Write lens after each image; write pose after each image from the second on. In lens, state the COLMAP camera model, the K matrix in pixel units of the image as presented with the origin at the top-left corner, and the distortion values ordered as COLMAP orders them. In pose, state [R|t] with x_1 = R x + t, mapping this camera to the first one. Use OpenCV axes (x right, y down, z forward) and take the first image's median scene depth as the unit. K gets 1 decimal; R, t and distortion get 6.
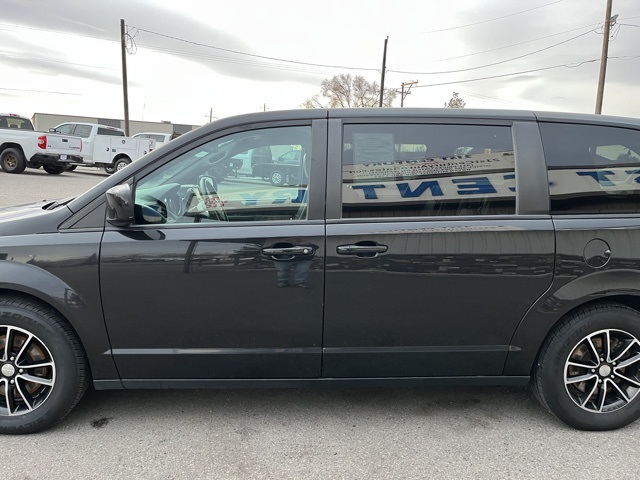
lens RADIAL K [[483.5, 0, 317.4], [0, 483.5, 234.6], [0, 0, 1]] dist [0.065168, -0.088274]
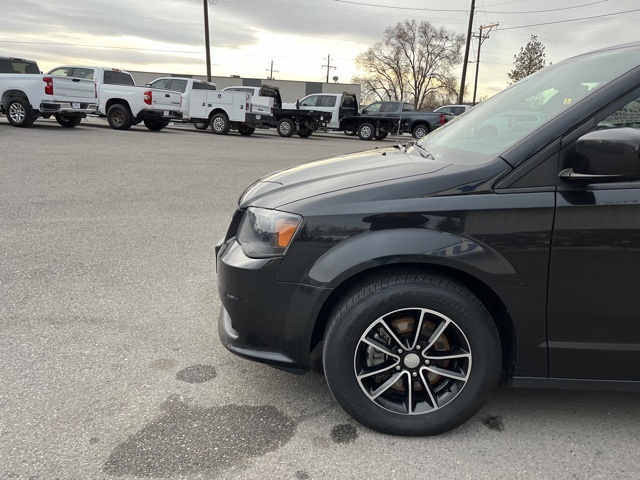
lens RADIAL K [[483.5, 0, 311.2], [0, 483.5, 232.9], [0, 0, 1]] dist [0.065168, -0.088274]
pose [[0.992998, 0.012555, -0.117459, -0.577879], [-0.002281, 0.996189, 0.087192, -0.006495], [0.118106, -0.086314, 0.989243, 0.152904]]
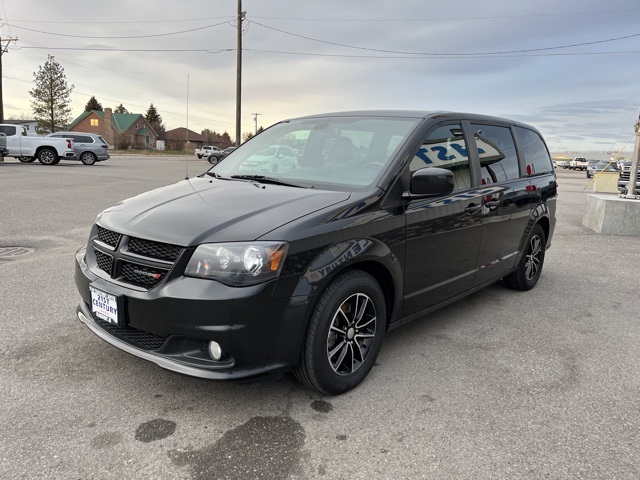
lens RADIAL K [[483.5, 0, 319.1], [0, 483.5, 242.1], [0, 0, 1]] dist [0.065168, -0.088274]
pose [[0.704968, -0.134100, 0.696446, -1.186607], [0.085766, 0.990875, 0.103977, -0.050057], [-0.704034, -0.013569, 0.710037, 0.198405]]
